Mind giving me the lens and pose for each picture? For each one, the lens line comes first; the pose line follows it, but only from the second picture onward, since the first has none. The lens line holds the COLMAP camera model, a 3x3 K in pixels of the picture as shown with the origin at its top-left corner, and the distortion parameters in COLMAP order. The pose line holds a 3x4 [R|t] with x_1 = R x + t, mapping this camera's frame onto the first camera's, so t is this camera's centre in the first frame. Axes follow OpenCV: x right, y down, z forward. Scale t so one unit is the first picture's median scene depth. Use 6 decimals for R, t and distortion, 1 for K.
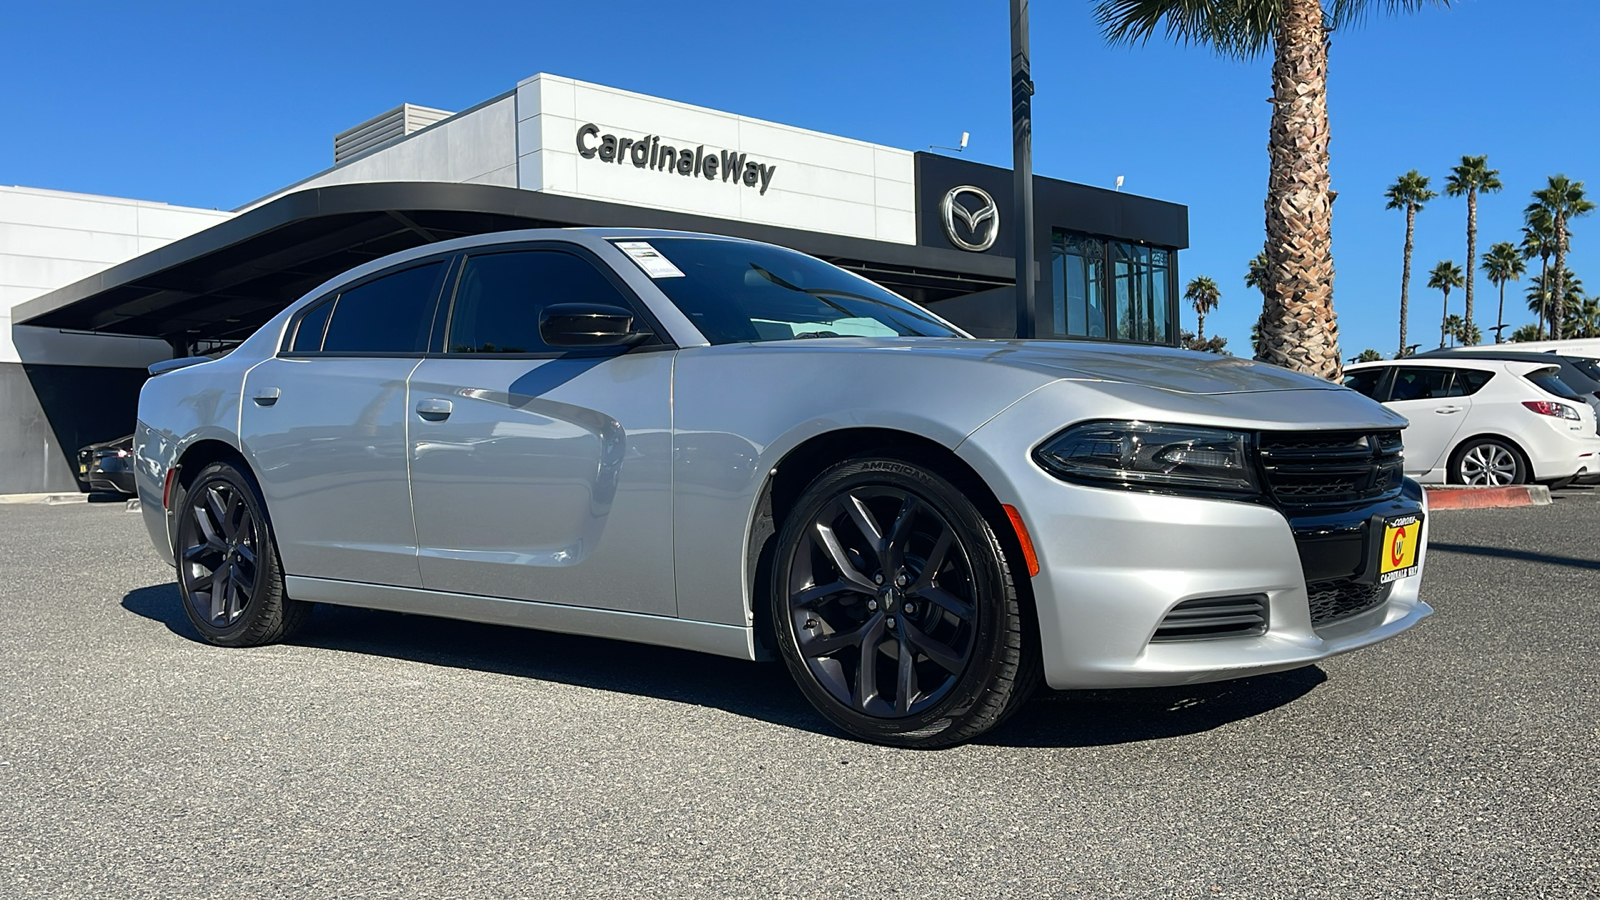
lens RADIAL K [[1306.9, 0, 800.0], [0, 1306.9, 450.0], [0, 0, 1]] dist [0.041119, -0.022565]
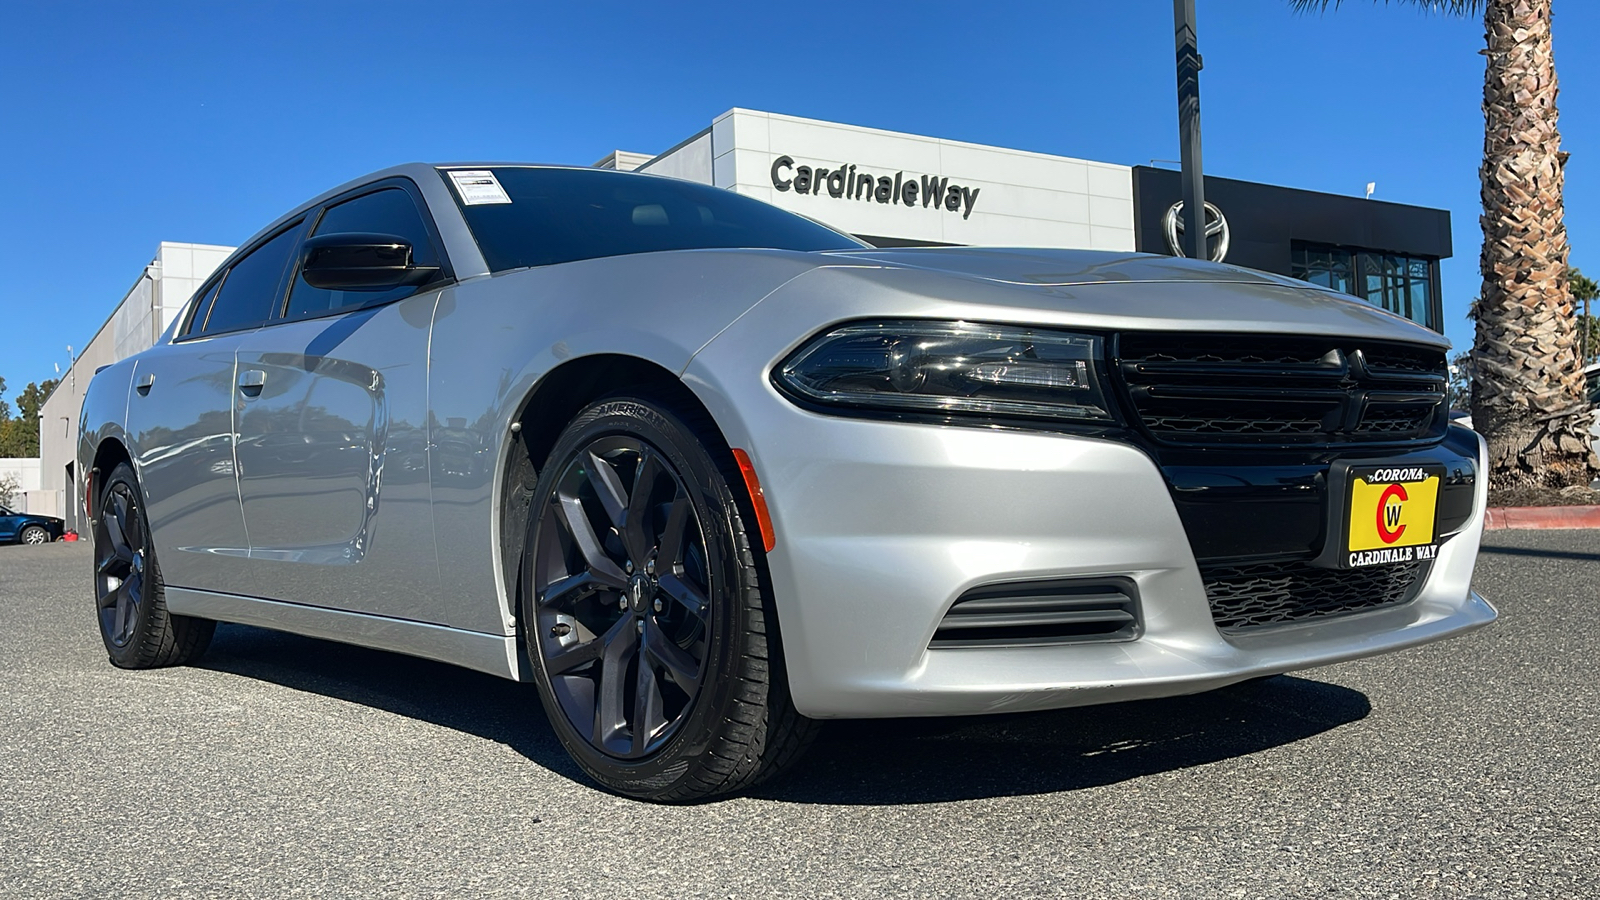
lens RADIAL K [[1325.7, 0, 795.3], [0, 1325.7, 452.3], [0, 0, 1]] dist [0.026455, -0.009441]
pose [[0.983331, -0.021157, -0.180590, 0.070677], [0.015927, 0.999412, -0.030362, 0.014684], [0.181126, 0.026980, 0.983090, 0.071533]]
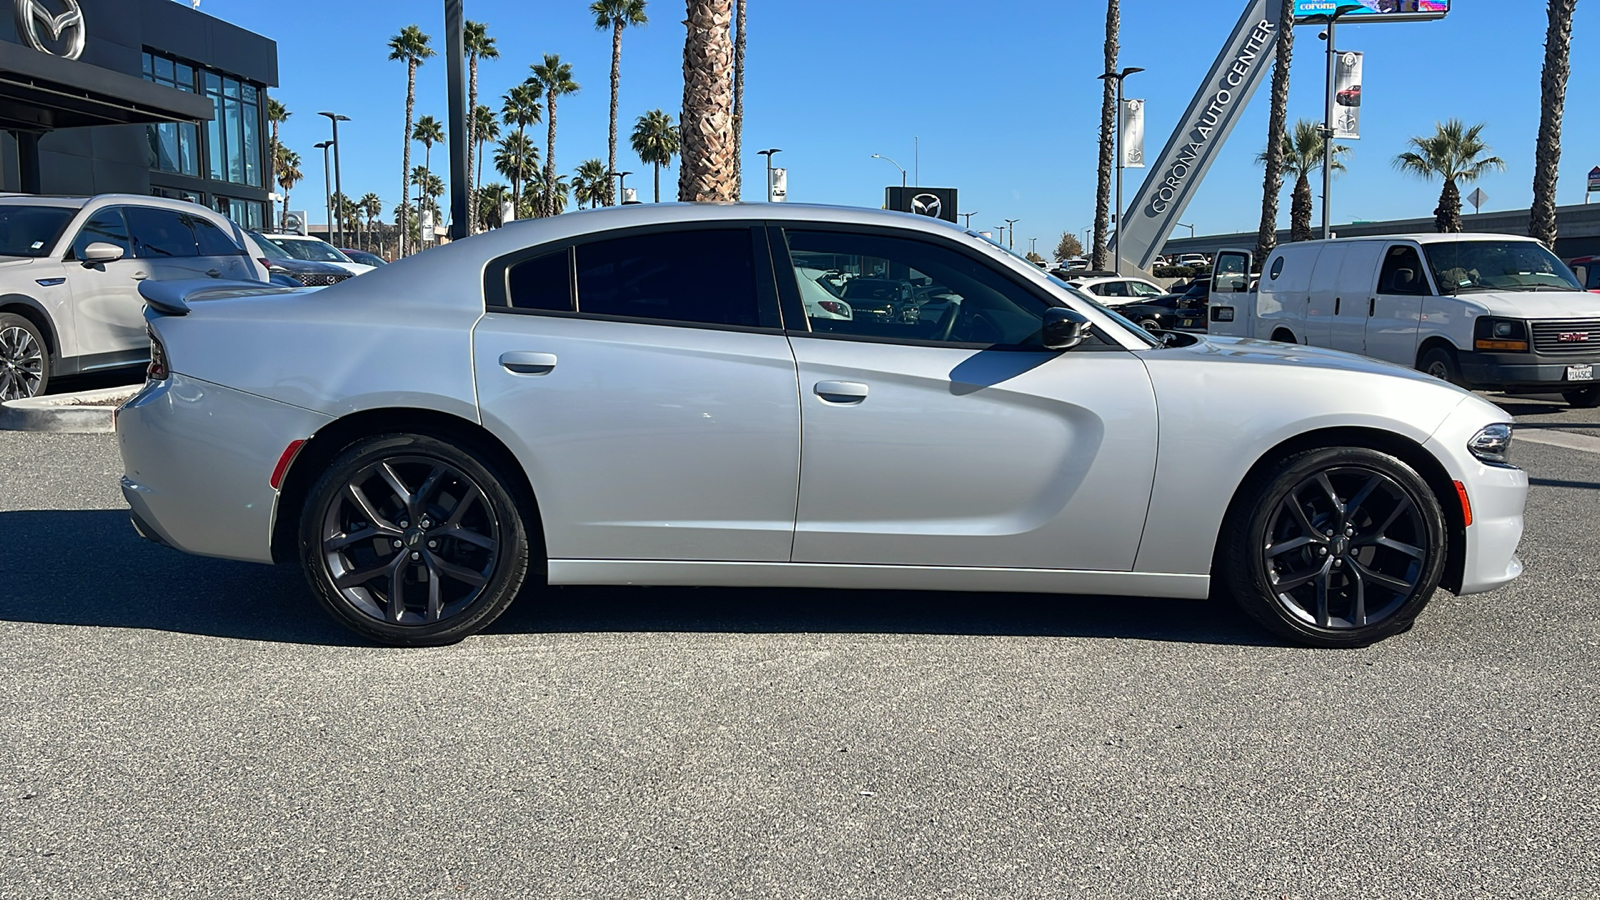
lens RADIAL K [[1306.9, 0, 800.0], [0, 1306.9, 450.0], [0, 0, 1]] dist [0.041119, -0.022565]
pose [[0.757260, -0.048949, 0.651276, -0.313068], [-0.027212, 0.993957, 0.106345, -0.030141], [-0.652546, -0.098253, 0.751352, 0.077760]]
